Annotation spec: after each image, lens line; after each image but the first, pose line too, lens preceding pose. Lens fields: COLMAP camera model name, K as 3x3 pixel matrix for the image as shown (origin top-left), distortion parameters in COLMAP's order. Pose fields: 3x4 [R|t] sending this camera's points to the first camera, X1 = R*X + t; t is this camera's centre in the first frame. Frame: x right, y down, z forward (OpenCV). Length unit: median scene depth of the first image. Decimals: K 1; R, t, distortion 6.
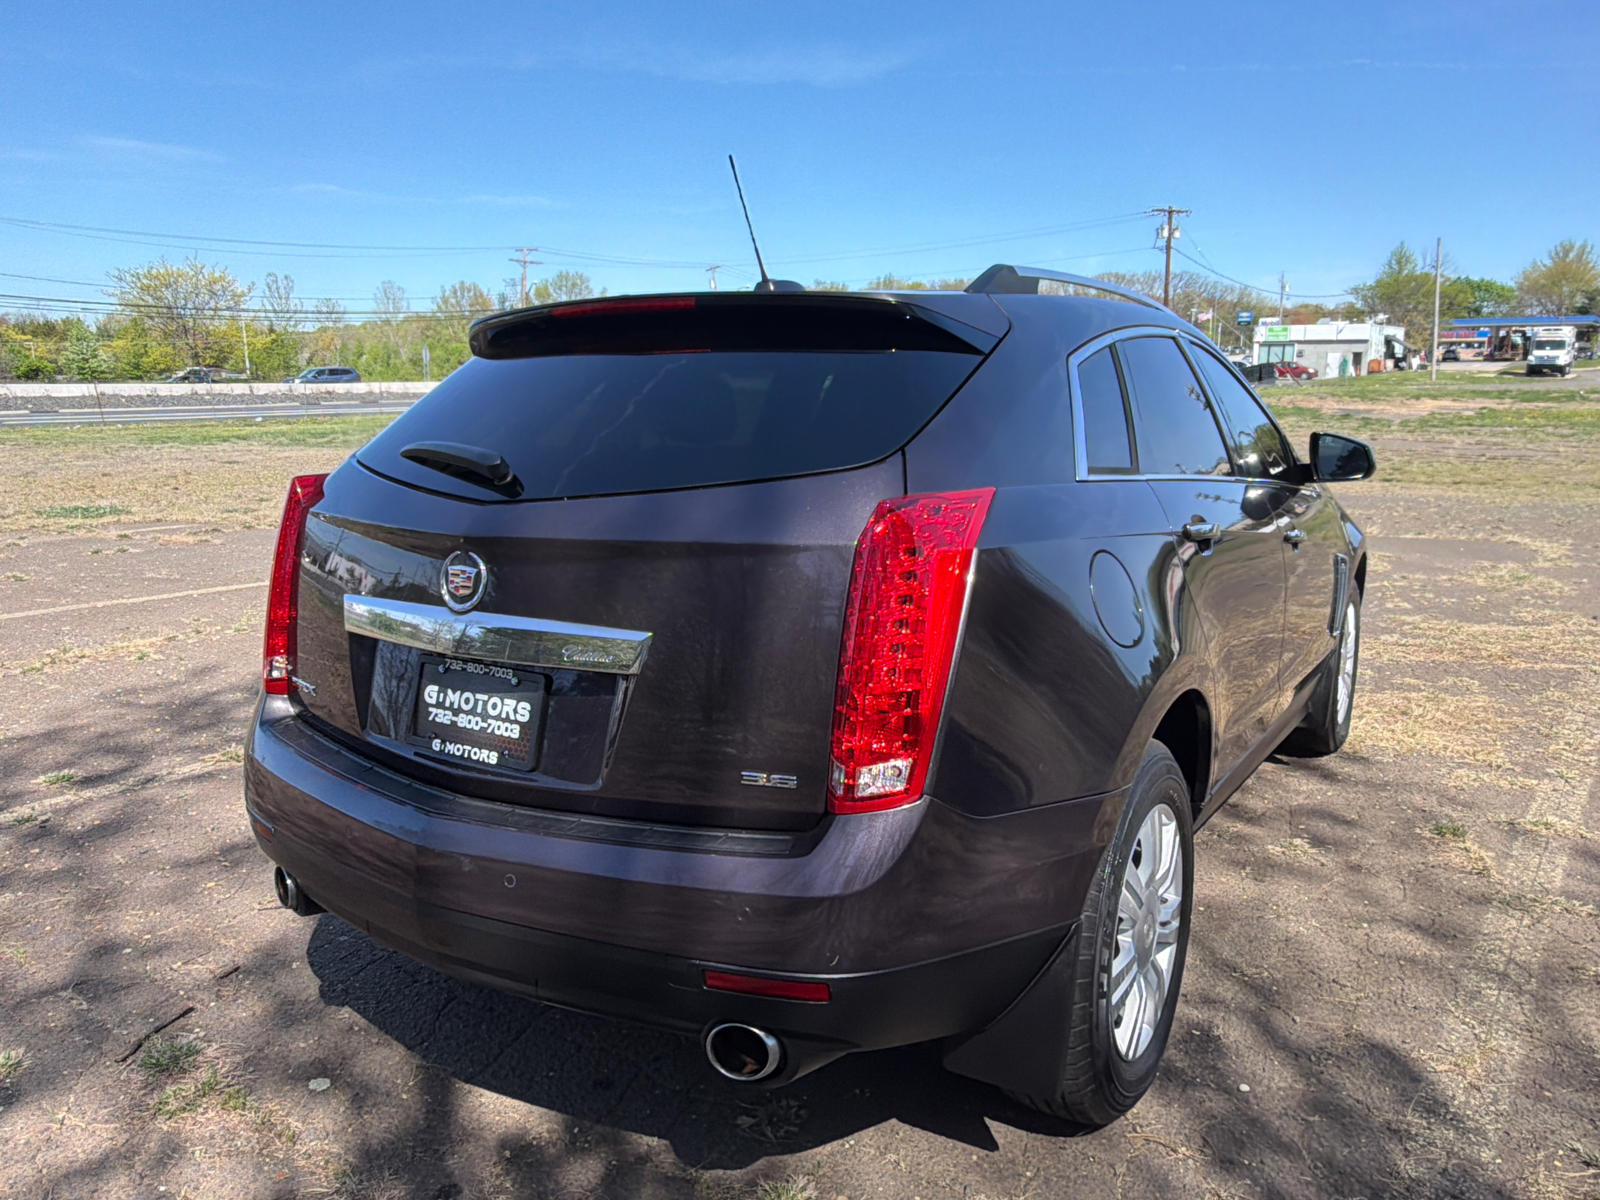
lens RADIAL K [[1125.5, 0, 800.0], [0, 1125.5, 600.0], [0, 0, 1]] dist [-0.000429, 0.002747]
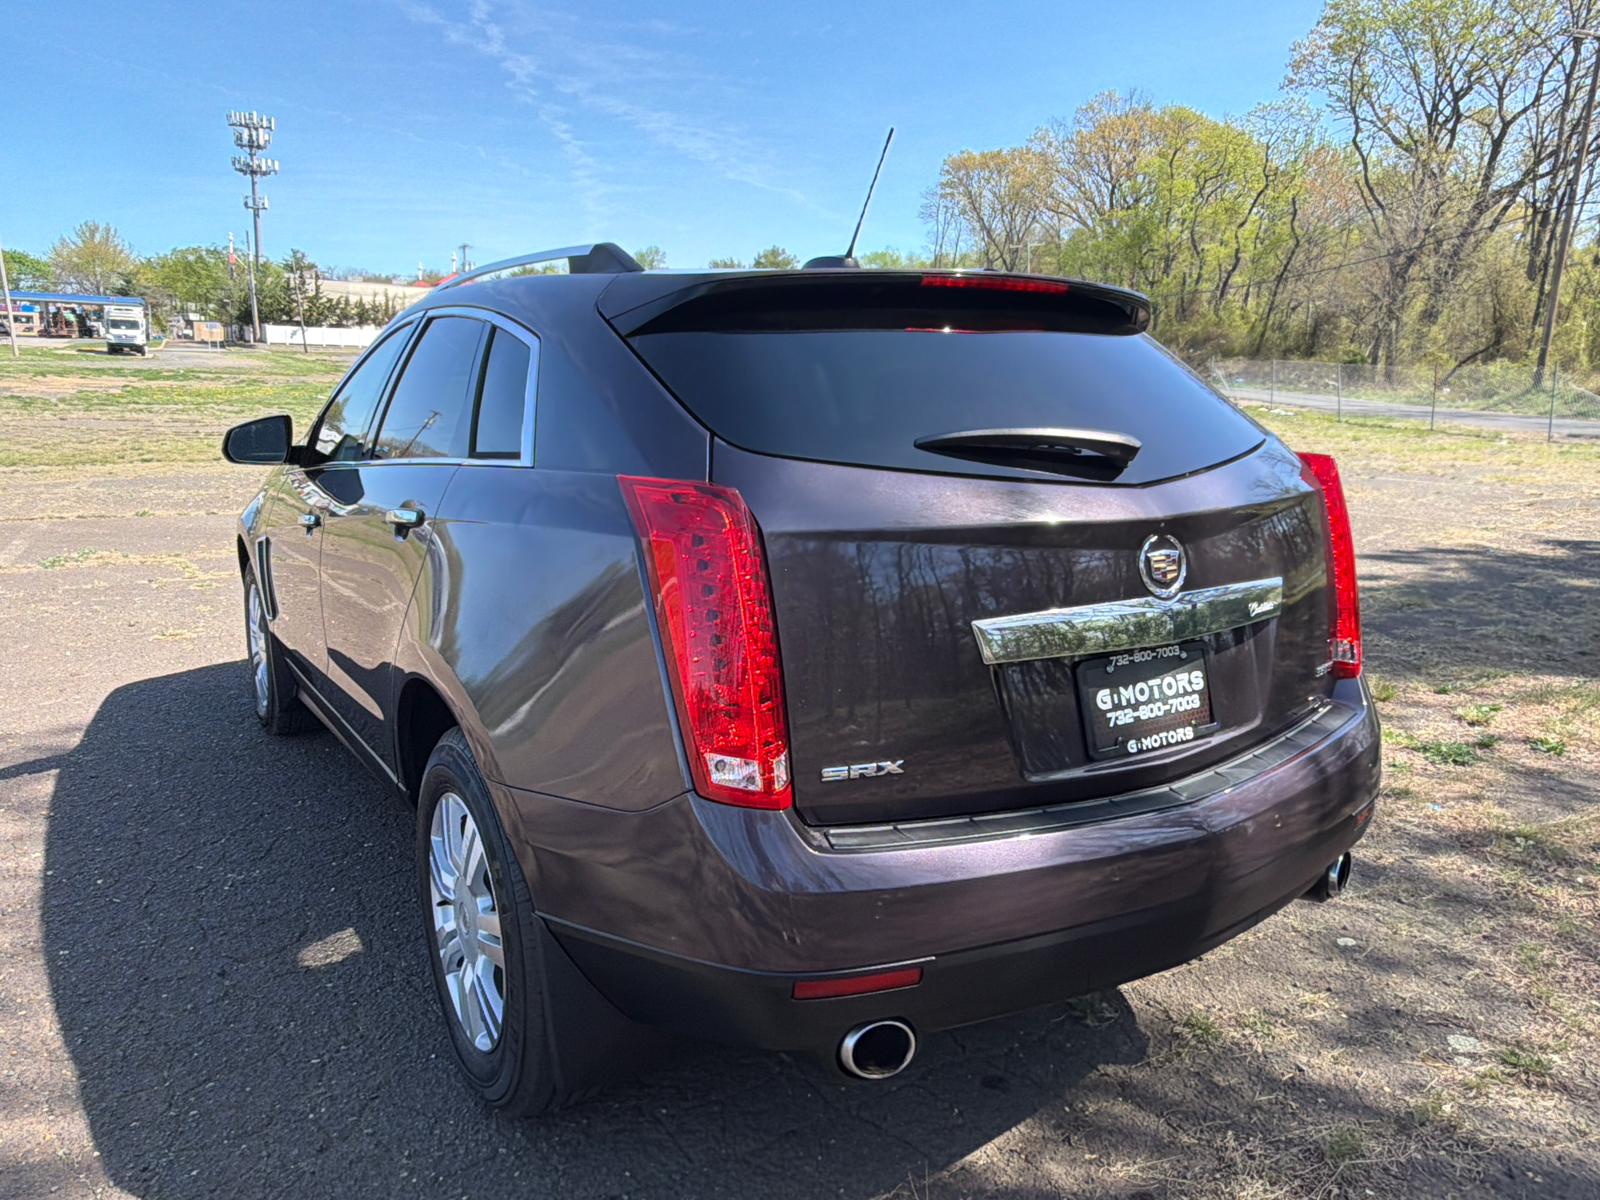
lens RADIAL K [[1125.5, 0, 800.0], [0, 1125.5, 600.0], [0, 0, 1]] dist [-0.000429, 0.002747]
pose [[0.431989, -0.164576, 0.886736, -1.268622], [0.147628, 0.982851, 0.110495, -0.138250], [-0.889714, 0.083175, 0.448877, 0.820755]]
